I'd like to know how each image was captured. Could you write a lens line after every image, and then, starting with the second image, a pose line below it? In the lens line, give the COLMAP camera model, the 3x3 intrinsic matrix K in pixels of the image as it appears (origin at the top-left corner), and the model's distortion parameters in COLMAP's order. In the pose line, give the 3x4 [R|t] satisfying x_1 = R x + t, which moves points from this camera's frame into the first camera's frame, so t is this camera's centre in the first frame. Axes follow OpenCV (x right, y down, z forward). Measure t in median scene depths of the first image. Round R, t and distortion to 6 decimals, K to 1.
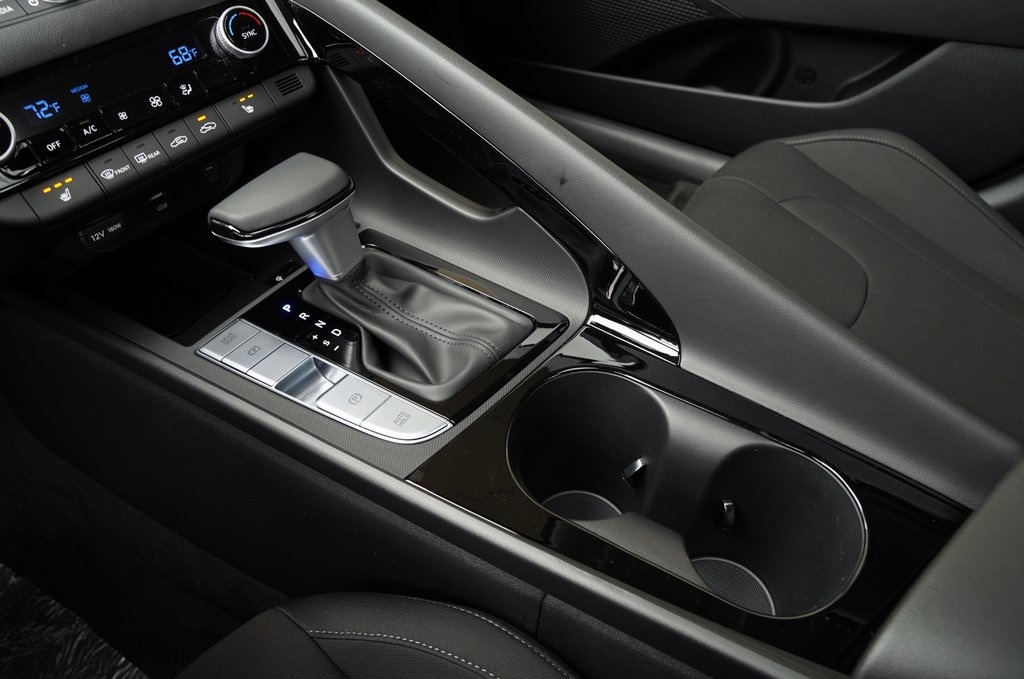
lens RADIAL K [[697.9, 0, 515.0], [0, 697.9, 338.9], [0, 0, 1]] dist [-0.114645, 0.059972]
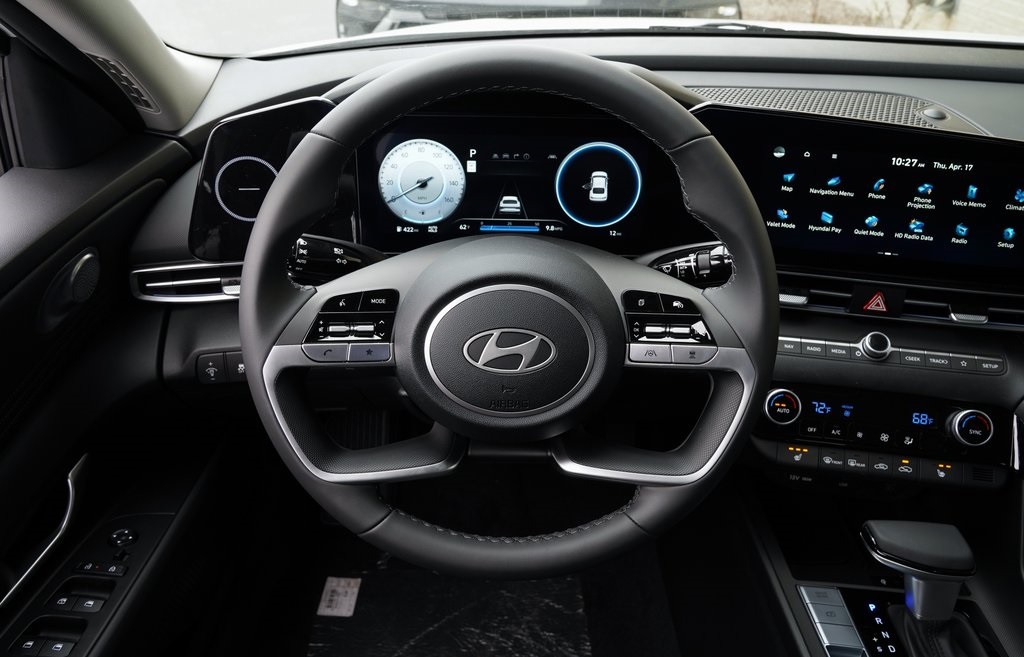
lens RADIAL K [[822.9, 0, 508.4], [0, 822.9, 326.0], [0, 0, 1]] dist [-0.094511, 0.103103]
pose [[0.508410, 0.442480, -0.738736, 0.236001], [-0.642685, 0.765954, 0.016477, -0.038474], [0.573128, 0.466397, 0.673794, -0.744476]]
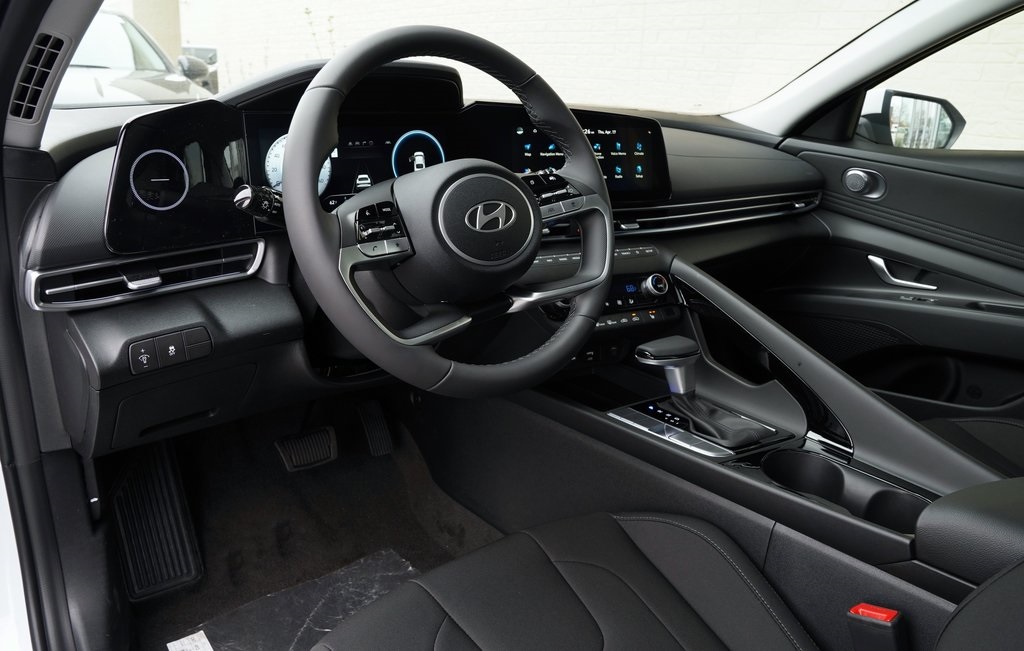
lens RADIAL K [[757.7, 0, 530.2], [0, 757.7, 308.6], [0, 0, 1]] dist [-0.088519, 0.014116]
pose [[0.950331, 0.125893, -0.284642, -0.083604], [-0.254514, 0.840737, -0.477895, 0.929923], [0.179146, 0.526604, 0.831020, -1.132799]]
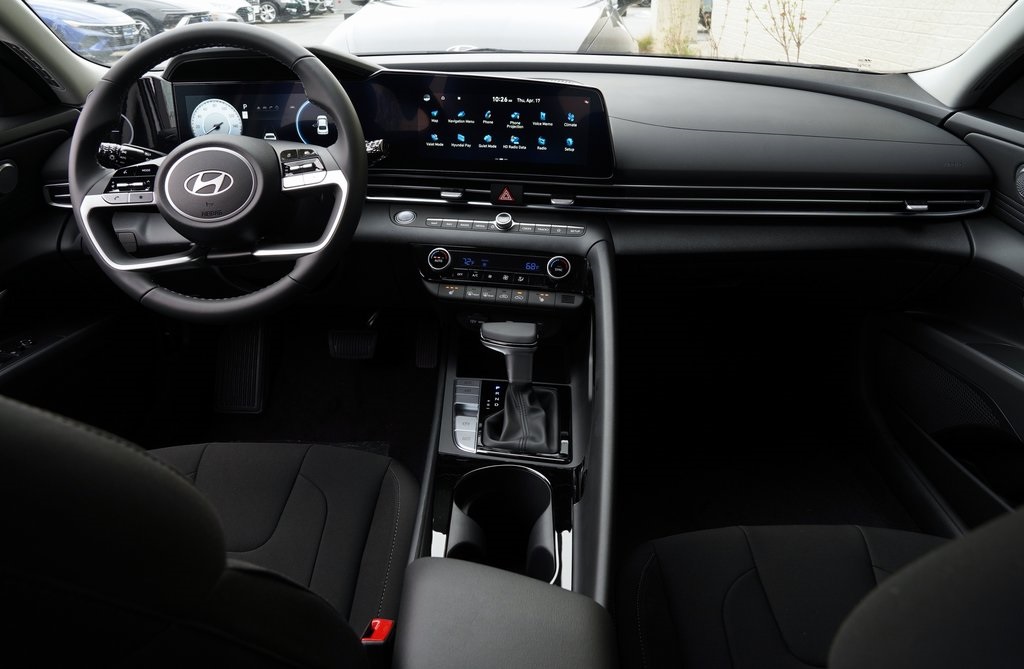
lens RADIAL K [[753.3, 0, 515.0], [0, 753.3, 332.9], [0, 0, 1]] dist [-0.115937, 0.079512]
pose [[0.499223, 0.369759, -0.783617, 1.464325], [-0.634377, 0.771995, -0.039871, -0.123114], [0.590205, 0.517013, 0.619964, -0.433754]]
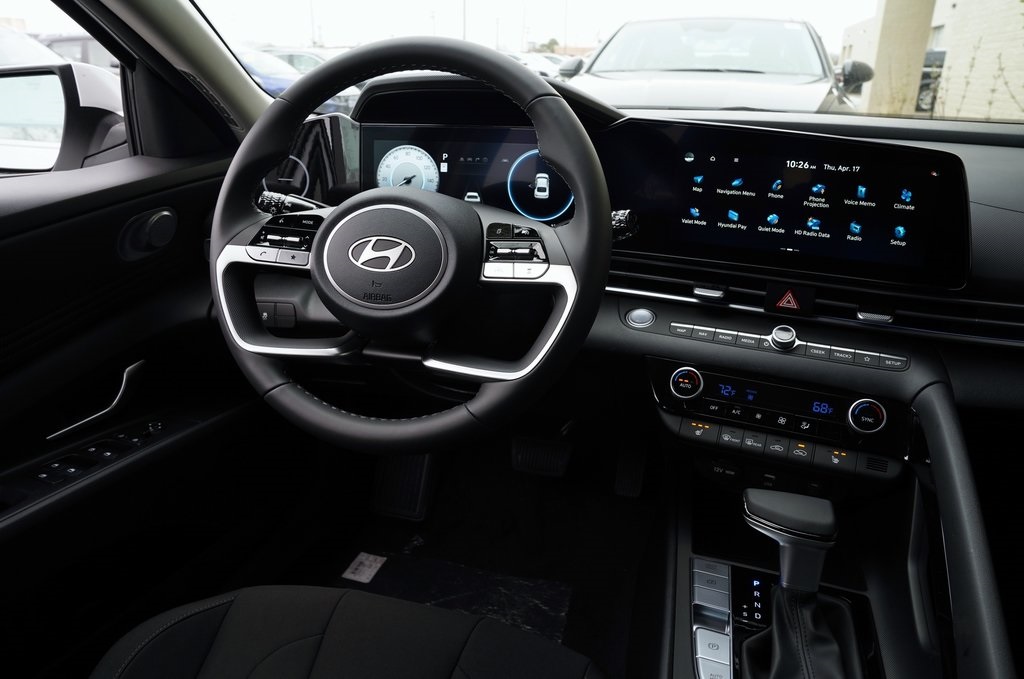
lens RADIAL K [[727.1, 0, 507.0], [0, 727.1, 333.2], [0, 0, 1]] dist [-0.108453, 0.054604]
pose [[0.257570, 0.334340, -0.906573, 0.697035], [-0.709910, 0.701967, 0.057187, -0.132533], [0.655504, 0.628855, 0.418157, -0.221905]]
